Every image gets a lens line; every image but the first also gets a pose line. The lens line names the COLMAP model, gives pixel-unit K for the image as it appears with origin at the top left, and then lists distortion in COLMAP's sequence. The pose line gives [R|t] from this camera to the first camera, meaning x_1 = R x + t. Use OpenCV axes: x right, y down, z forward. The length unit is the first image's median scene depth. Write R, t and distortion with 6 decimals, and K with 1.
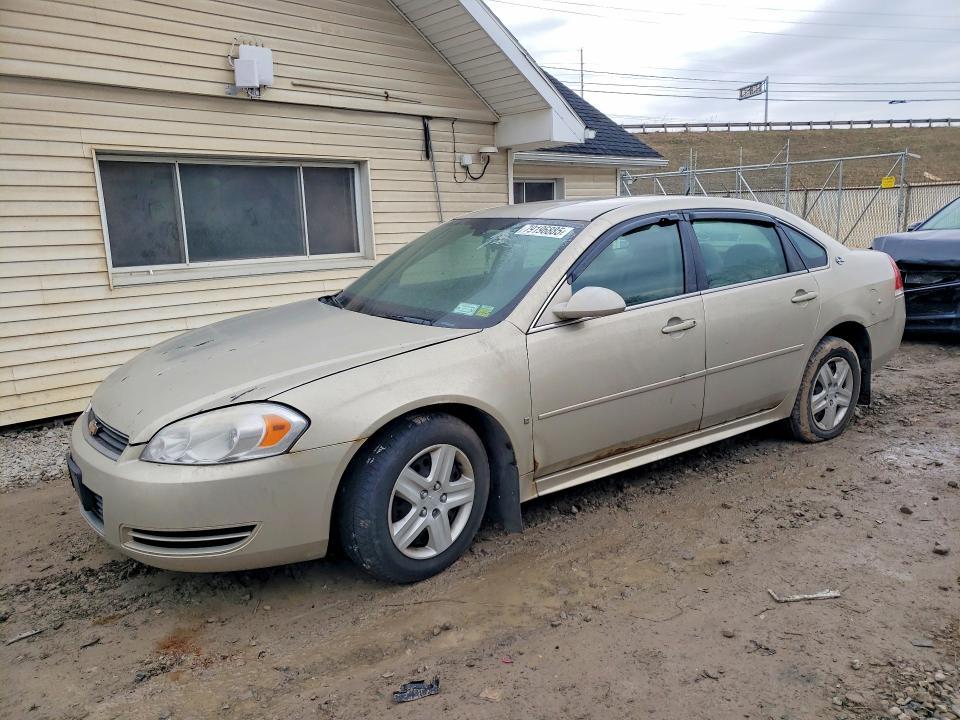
lens RADIAL K [[719.2, 0, 480.0], [0, 719.2, 360.0], [0, 0, 1]] dist [0.072130, -0.093407]
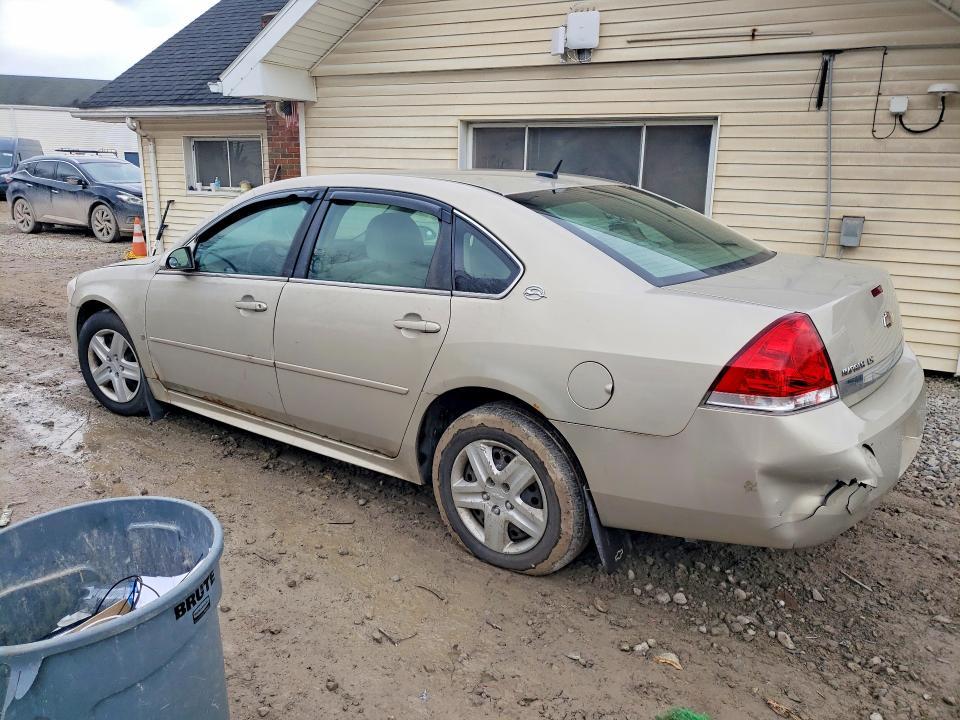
lens RADIAL K [[763.4, 0, 480.0], [0, 763.4, 360.0], [0, 0, 1]] dist [-0.000360, -0.000401]
pose [[0.303329, 0.264161, -0.915538, 0.737443], [-0.210611, 0.955629, 0.205951, -0.140217], [0.929319, 0.130351, 0.345506, 0.518185]]
